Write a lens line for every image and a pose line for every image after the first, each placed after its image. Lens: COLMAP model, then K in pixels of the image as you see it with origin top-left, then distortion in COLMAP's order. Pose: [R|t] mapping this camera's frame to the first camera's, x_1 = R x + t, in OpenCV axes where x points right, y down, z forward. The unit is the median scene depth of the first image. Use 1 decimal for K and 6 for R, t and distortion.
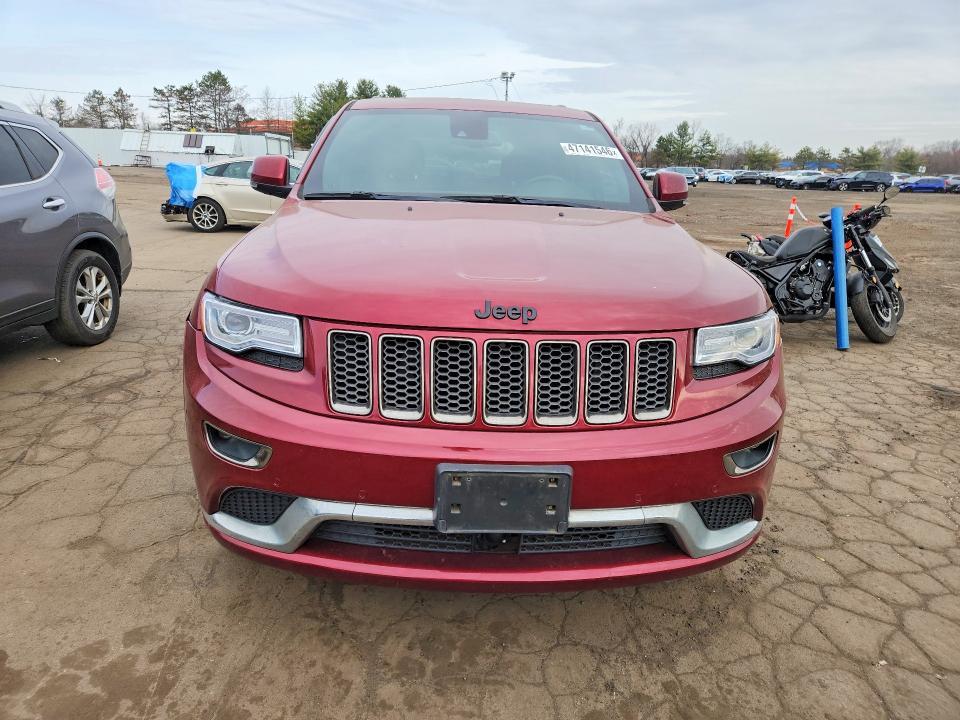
lens RADIAL K [[733.0, 0, 480.0], [0, 733.0, 360.0], [0, 0, 1]] dist [0.010571, 0.005599]
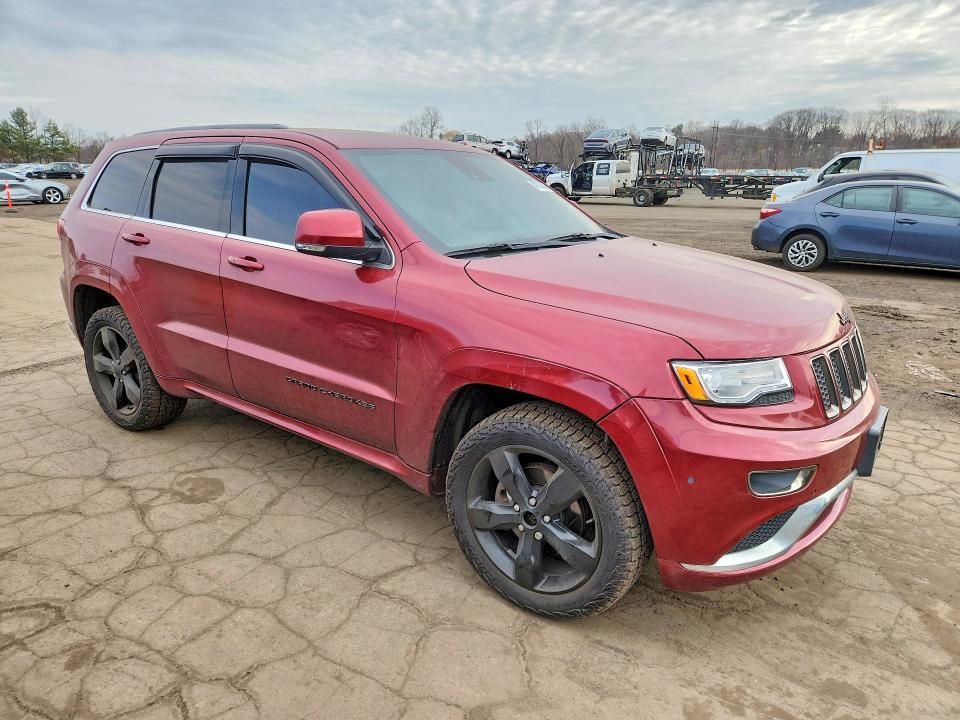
lens RADIAL K [[733.0, 0, 480.0], [0, 733.0, 360.0], [0, 0, 1]] dist [0.010571, 0.005599]
pose [[0.557522, -0.234883, 0.796241, -0.767134], [0.214780, 0.967294, 0.134954, -0.167148], [-0.801897, 0.095777, 0.589736, 0.356721]]
